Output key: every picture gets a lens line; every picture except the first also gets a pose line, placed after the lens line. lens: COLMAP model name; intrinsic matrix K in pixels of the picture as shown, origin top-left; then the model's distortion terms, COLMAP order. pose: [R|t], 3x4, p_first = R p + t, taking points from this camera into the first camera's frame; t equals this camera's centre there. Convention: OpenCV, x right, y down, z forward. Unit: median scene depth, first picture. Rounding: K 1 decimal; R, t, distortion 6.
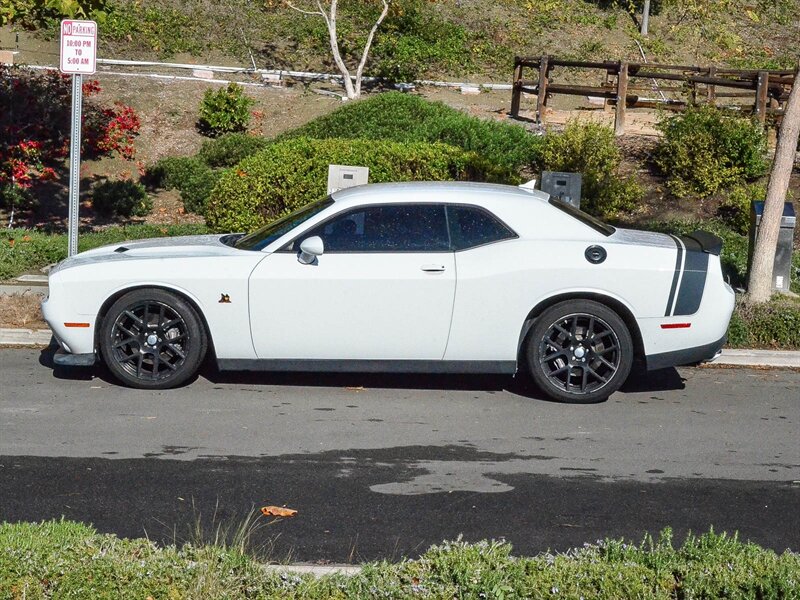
lens RADIAL K [[1423.8, 0, 401.8], [0, 1423.8, 279.7], [0, 0, 1]] dist [-0.068003, -0.027072]
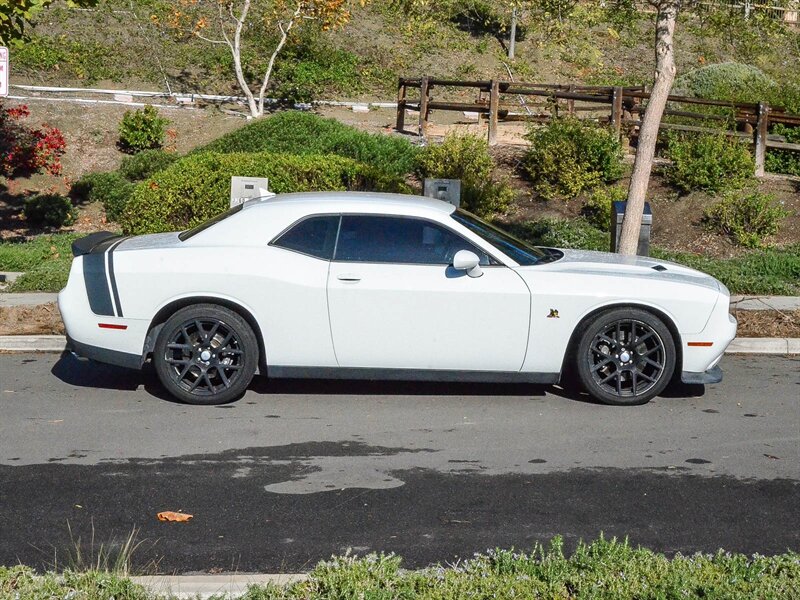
lens RADIAL K [[1542.1, 0, 400.0], [0, 1542.1, 300.0], [0, 0, 1]] dist [-0.076840, -0.081260]
pose [[0.996227, -0.025491, 0.082958, -0.024738], [0.025285, 0.999674, 0.003530, 0.015027], [-0.083021, -0.001419, 0.996547, -0.213622]]
